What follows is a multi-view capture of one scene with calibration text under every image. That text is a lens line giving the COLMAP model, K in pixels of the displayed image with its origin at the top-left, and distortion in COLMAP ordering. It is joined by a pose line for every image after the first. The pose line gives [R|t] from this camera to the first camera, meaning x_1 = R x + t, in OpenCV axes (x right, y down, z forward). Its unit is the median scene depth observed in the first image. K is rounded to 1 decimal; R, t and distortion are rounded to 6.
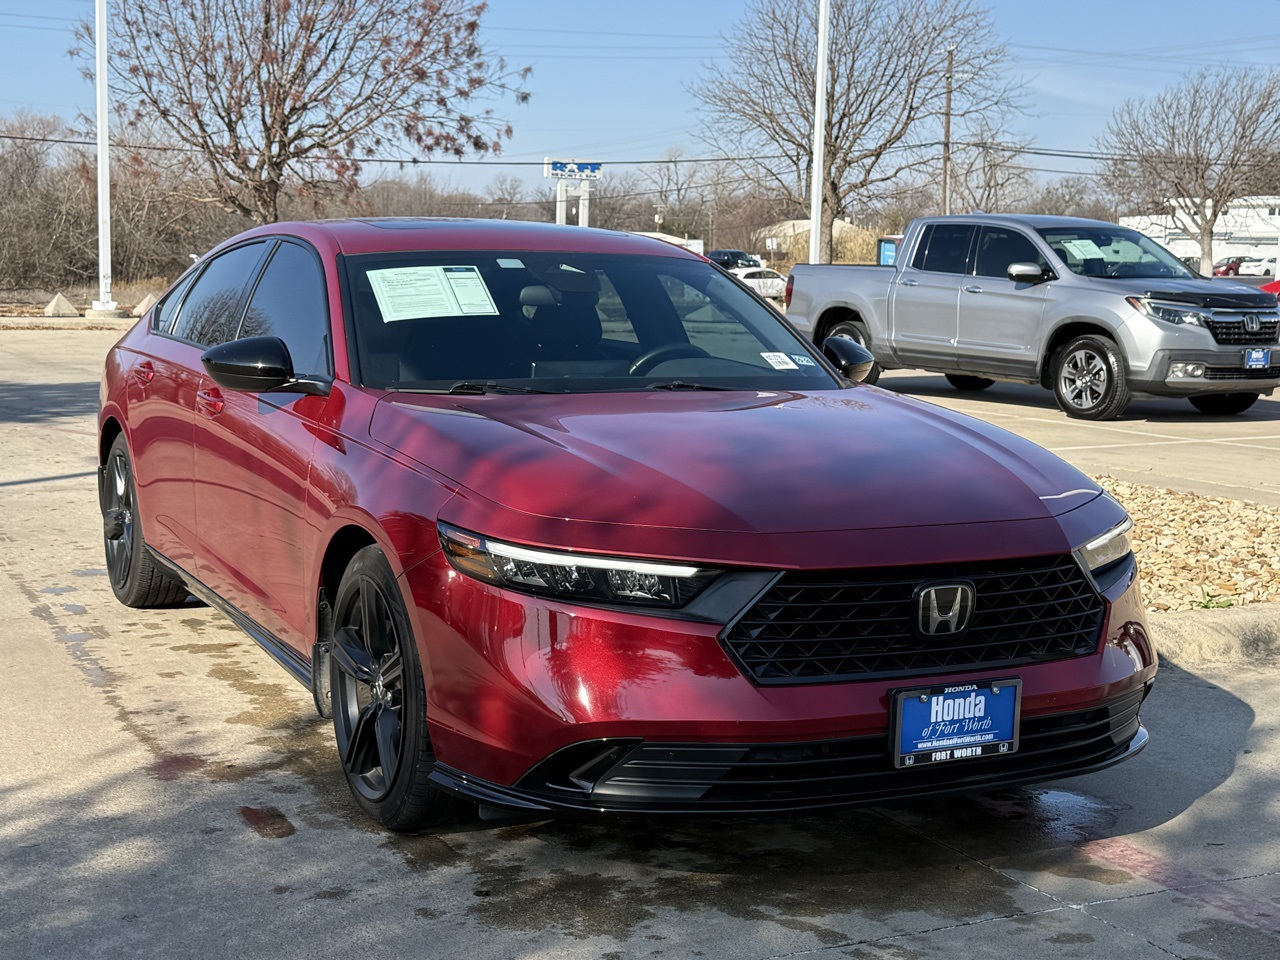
lens RADIAL K [[1787.1, 0, 633.0], [0, 1787.1, 466.5], [0, 0, 1]] dist [0.138979, -0.165813]
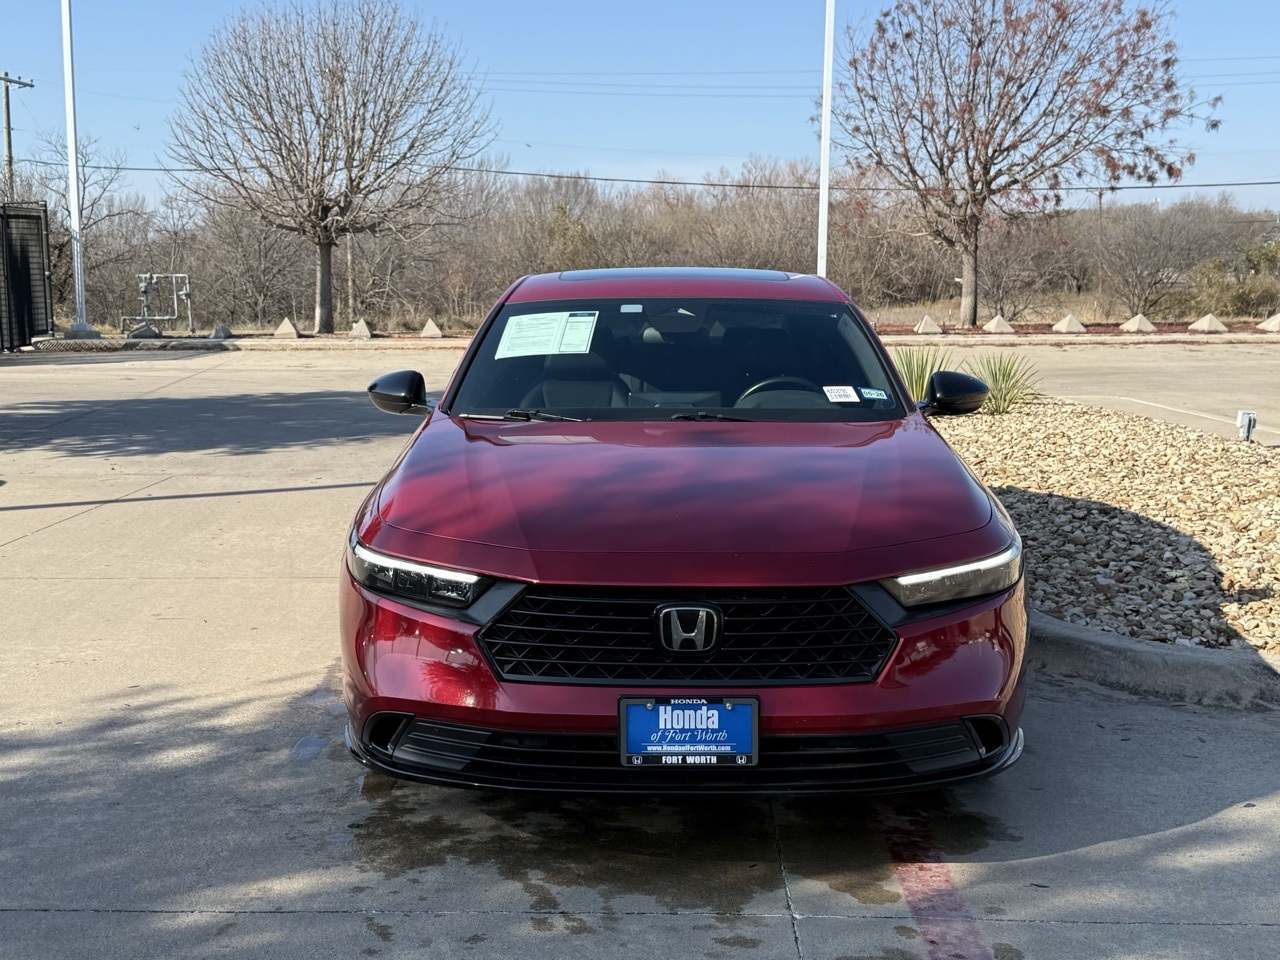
lens RADIAL K [[1527.6, 0, 640.0], [0, 1527.6, 480.0], [0, 0, 1]] dist [0.190684, -0.380223]
pose [[0.885762, 0.042373, -0.462202, 0.574439], [-0.035411, 0.999091, 0.023731, -0.033775], [0.462787, -0.004653, 0.886457, 0.143637]]
